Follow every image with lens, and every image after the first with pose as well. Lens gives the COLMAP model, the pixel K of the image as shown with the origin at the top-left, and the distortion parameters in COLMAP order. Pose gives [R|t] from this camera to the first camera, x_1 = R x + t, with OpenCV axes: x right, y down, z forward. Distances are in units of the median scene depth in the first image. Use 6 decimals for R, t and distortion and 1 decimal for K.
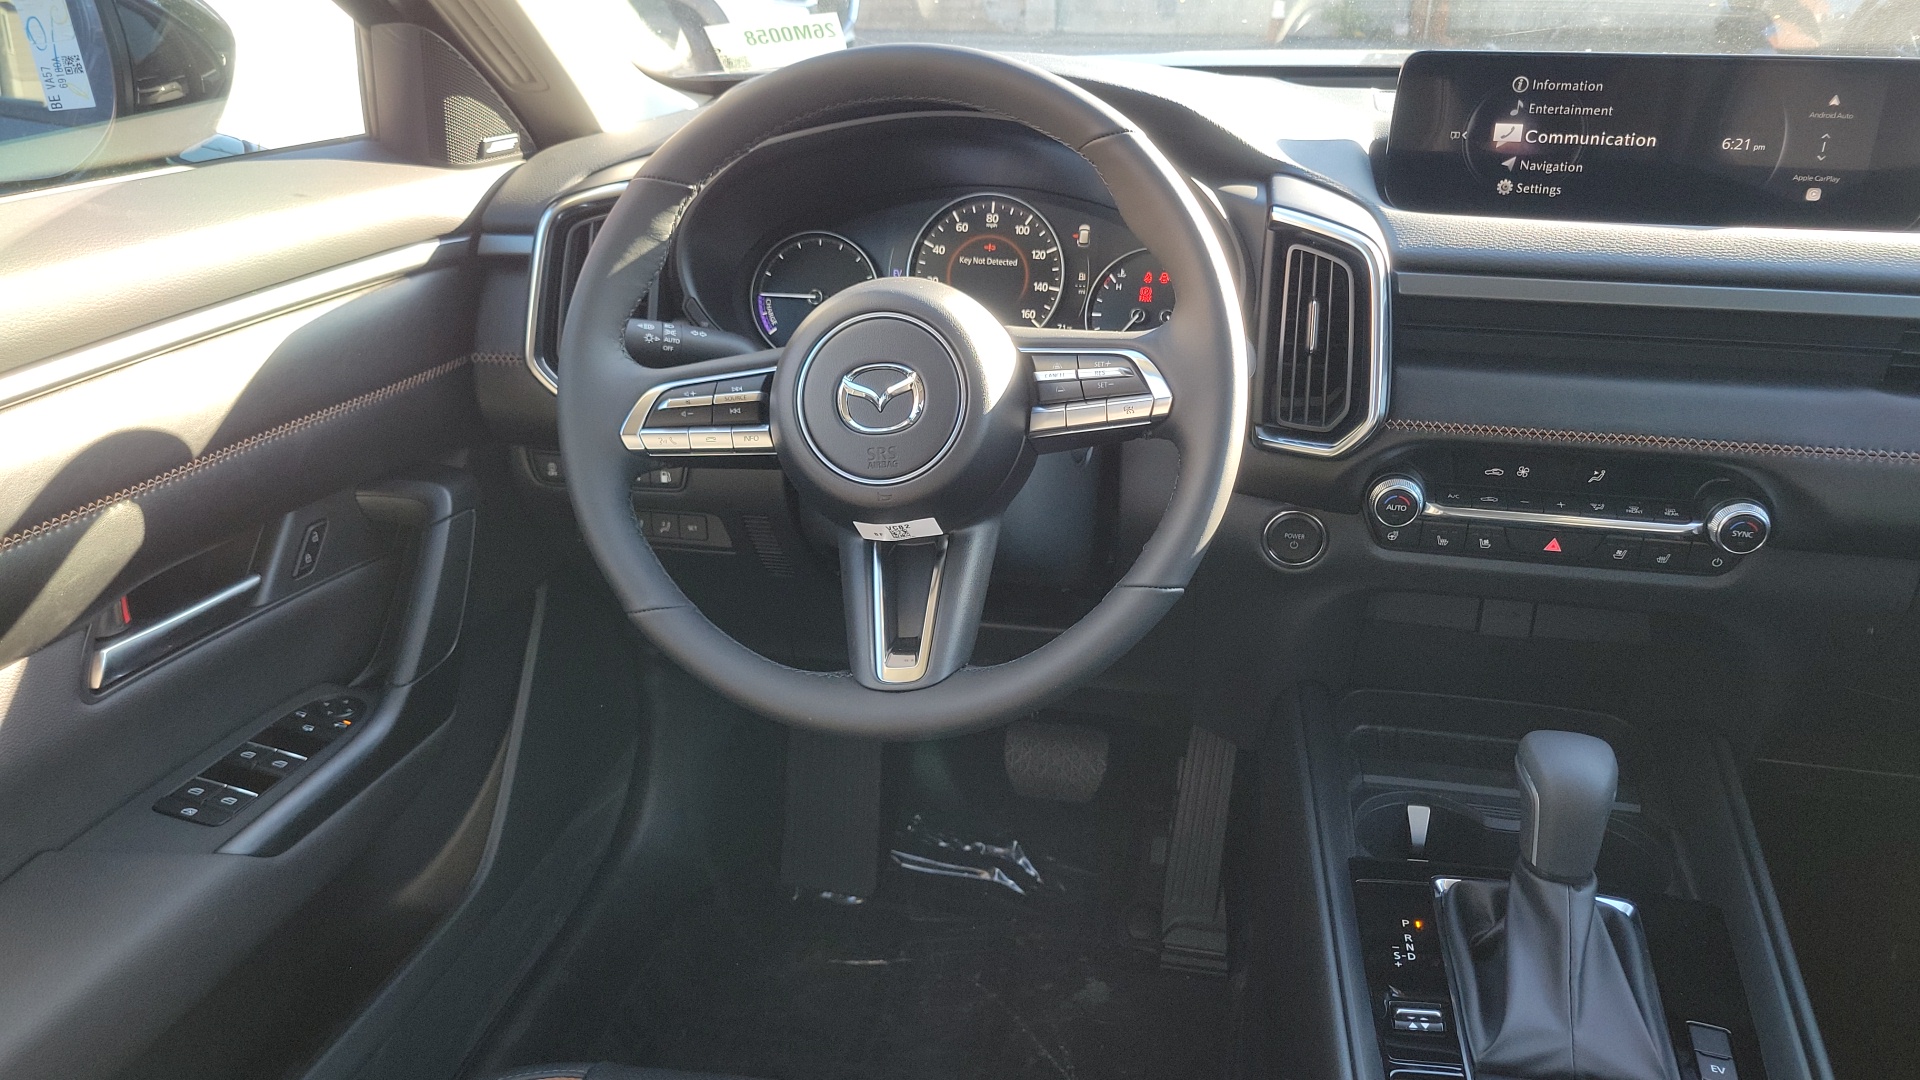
lens RADIAL K [[1483.9, 0, 957.0], [0, 1483.9, 548.3], [0, 0, 1]] dist [0.034698, -0.043244]
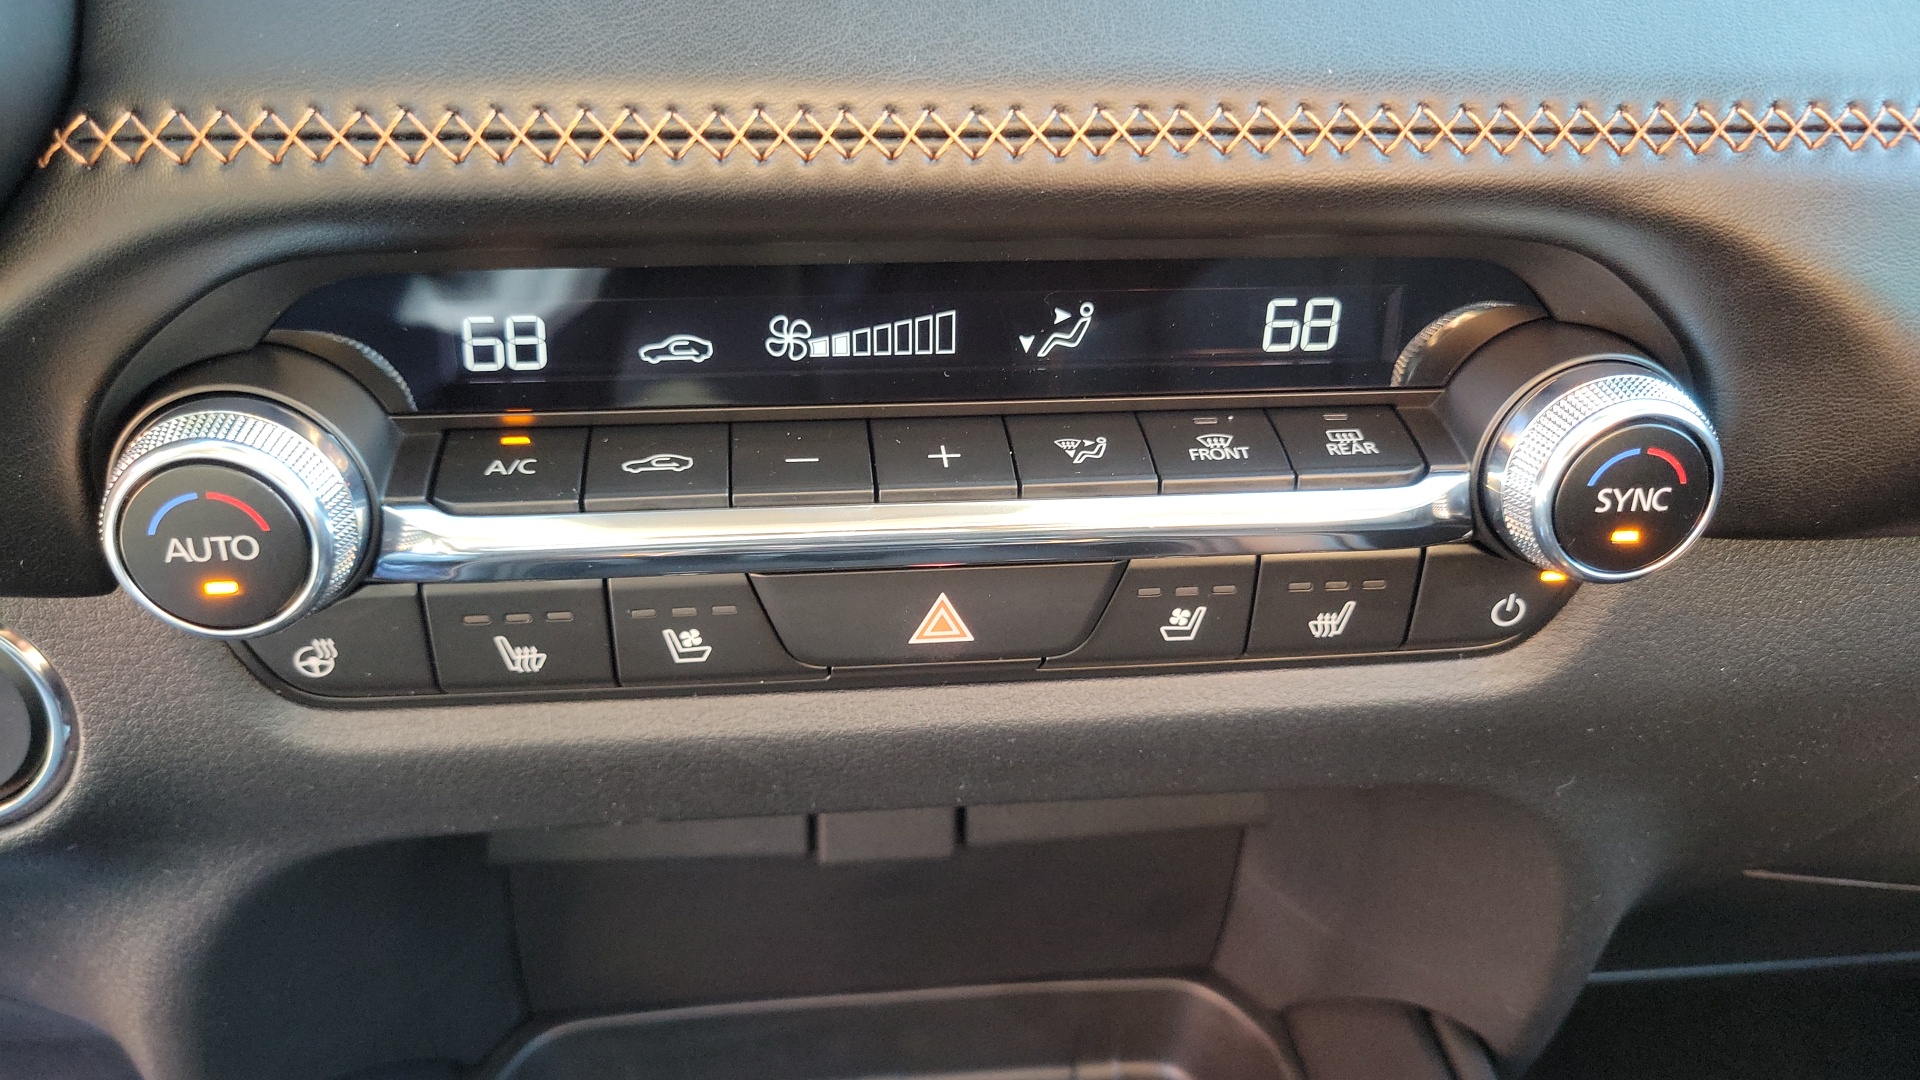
lens RADIAL K [[1483.9, 0, 991.0], [0, 1483.9, 594.8], [0, 0, 1]] dist [0.034698, -0.043244]
pose [[0.943147, -0.128294, 0.306618, 0.319792], [0.119952, 0.991714, 0.045980, -0.016415], [-0.309976, -0.006587, 0.950722, 0.731595]]
